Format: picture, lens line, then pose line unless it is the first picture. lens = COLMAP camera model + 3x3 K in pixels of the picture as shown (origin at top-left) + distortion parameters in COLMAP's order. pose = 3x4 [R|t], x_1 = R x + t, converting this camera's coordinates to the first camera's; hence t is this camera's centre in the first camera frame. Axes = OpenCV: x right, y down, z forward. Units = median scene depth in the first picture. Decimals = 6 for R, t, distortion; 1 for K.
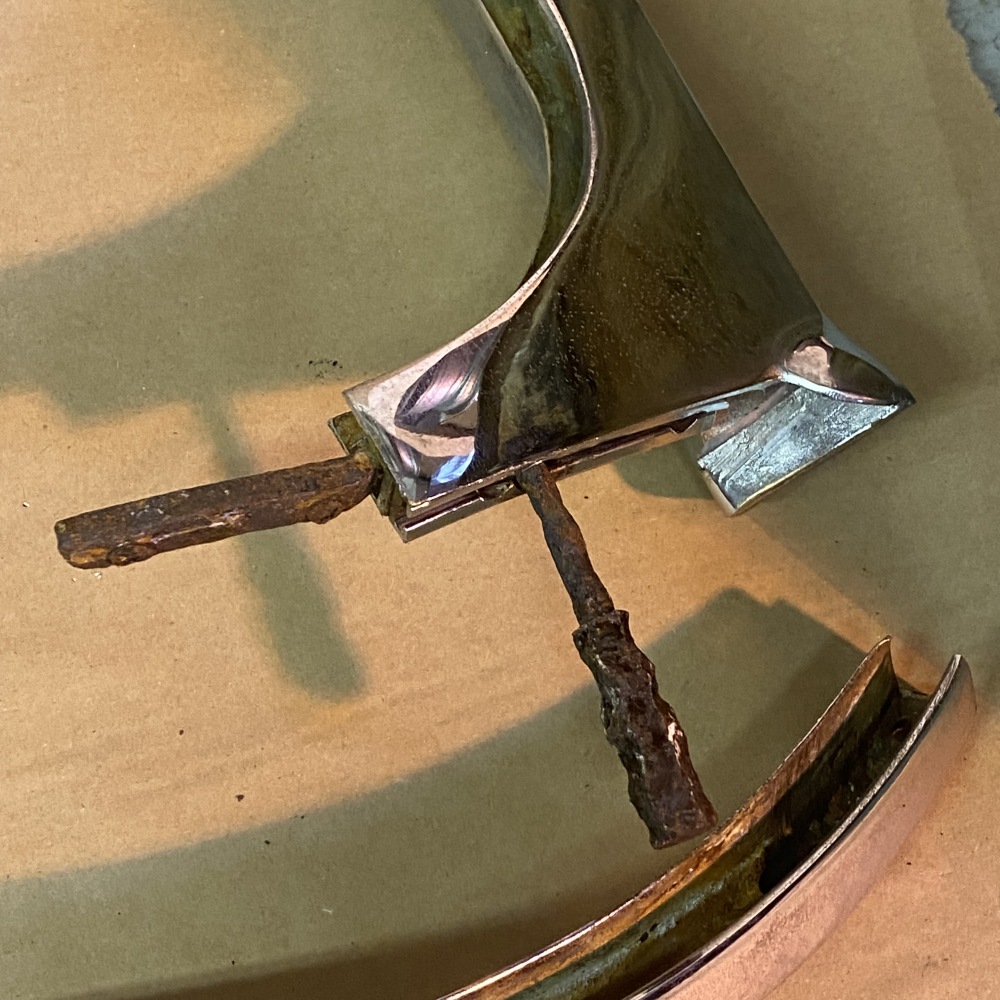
lens RADIAL K [[2005.2, 0, 519.1], [0, 2005.2, 485.9], [0, 0, 1]] dist [0.102876, 0.000000]
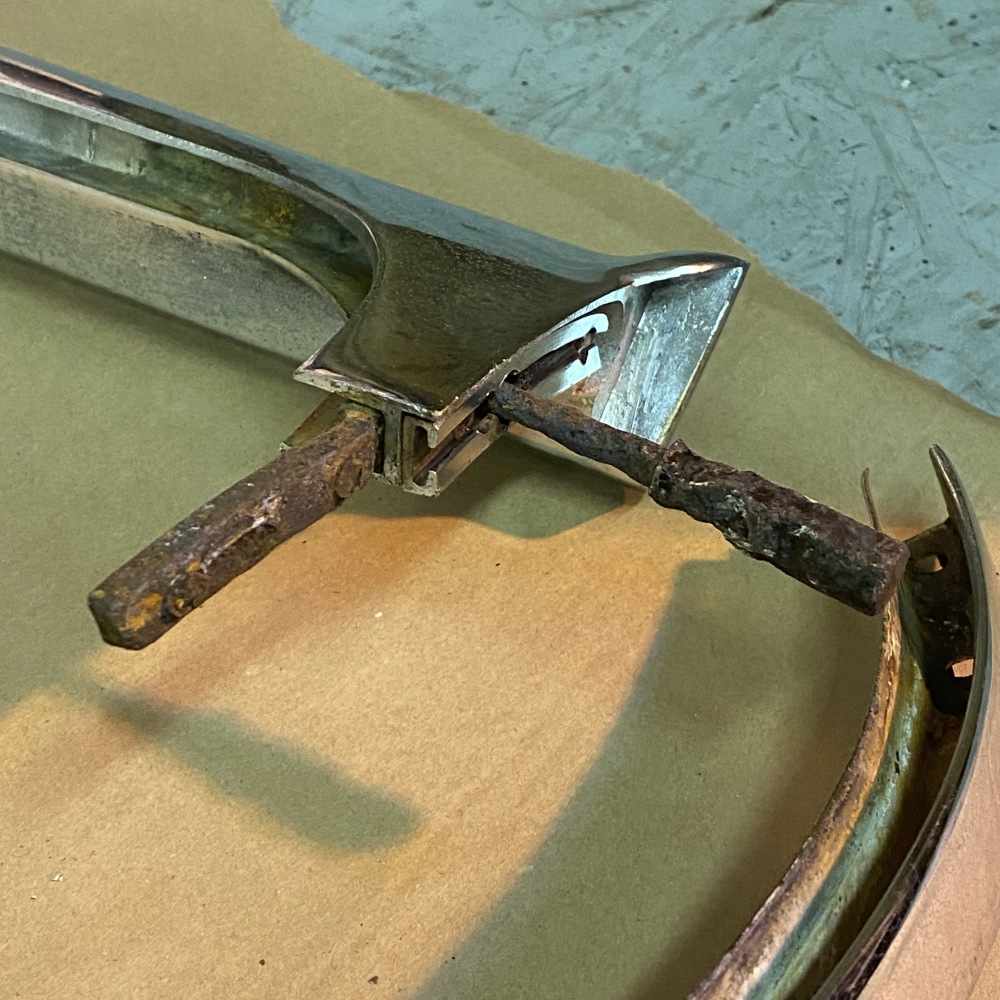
lens RADIAL K [[2005.2, 0, 522.6], [0, 2005.2, 478.8], [0, 0, 1]] dist [0.102876, 0.000000]
pose [[0.811741, -0.404294, 0.421454, -0.342989], [0.544074, 0.785802, -0.294106, 0.262623], [-0.212274, 0.468040, 0.857833, 0.208665]]
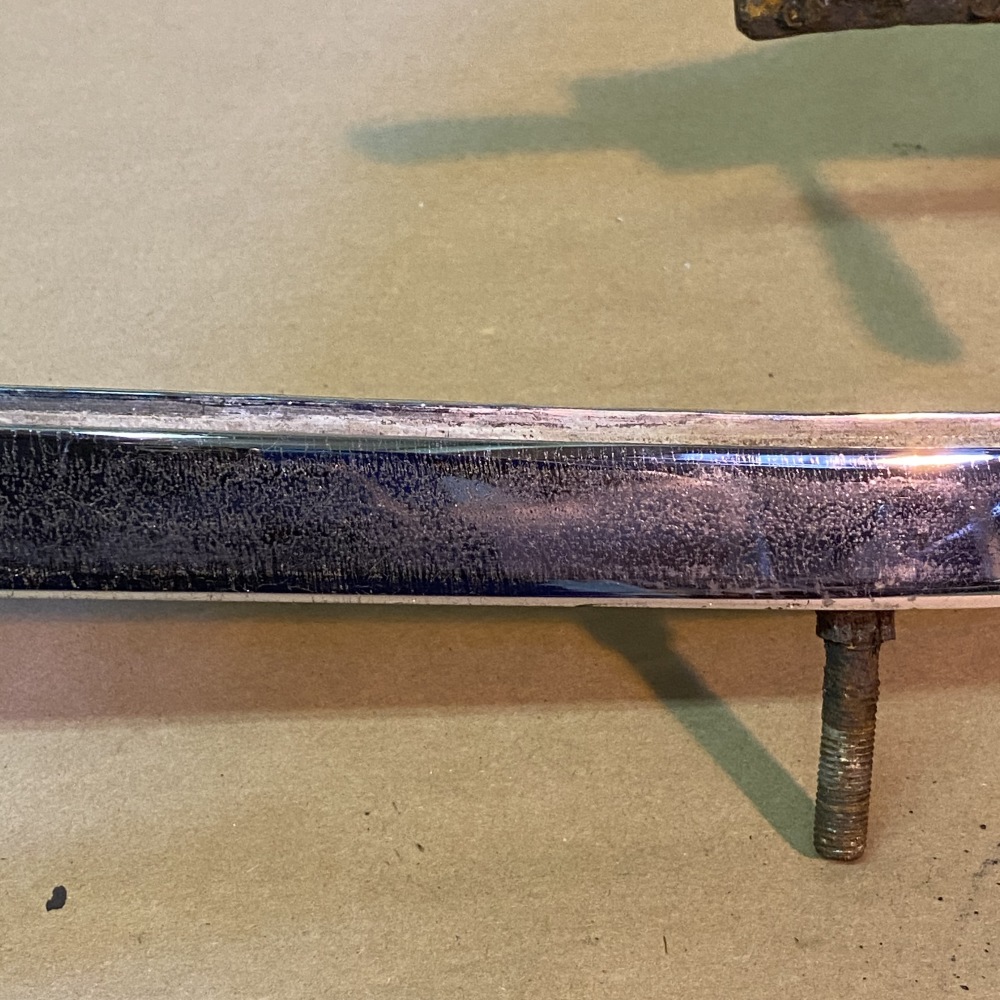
lens RADIAL K [[2005.2, 0, 492.7], [0, 2005.2, 500.7], [0, 0, 1]] dist [0.102876, 0.000000]
pose [[0.985747, 0.064229, -0.155494, -0.145179], [-0.121891, 0.909706, -0.396959, 0.585146], [0.115958, 0.410255, 0.904569, 0.121700]]
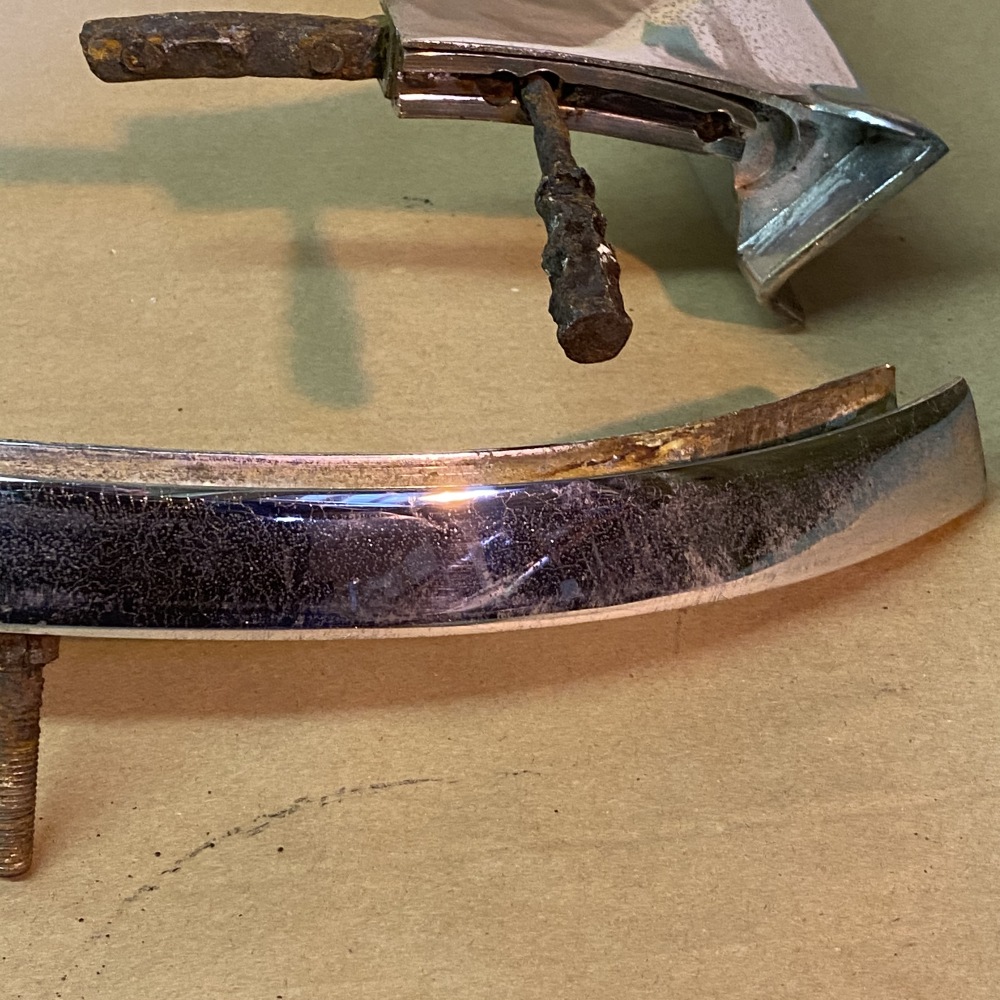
lens RADIAL K [[2005.2, 0, 491.4], [0, 2005.2, 500.3], [0, 0, 1]] dist [0.102876, 0.000000]
pose [[0.962834, 0.125514, -0.239160, 0.229059], [-0.216012, 0.889399, -0.402875, 0.535081], [0.162142, 0.439563, 0.883456, 0.156406]]
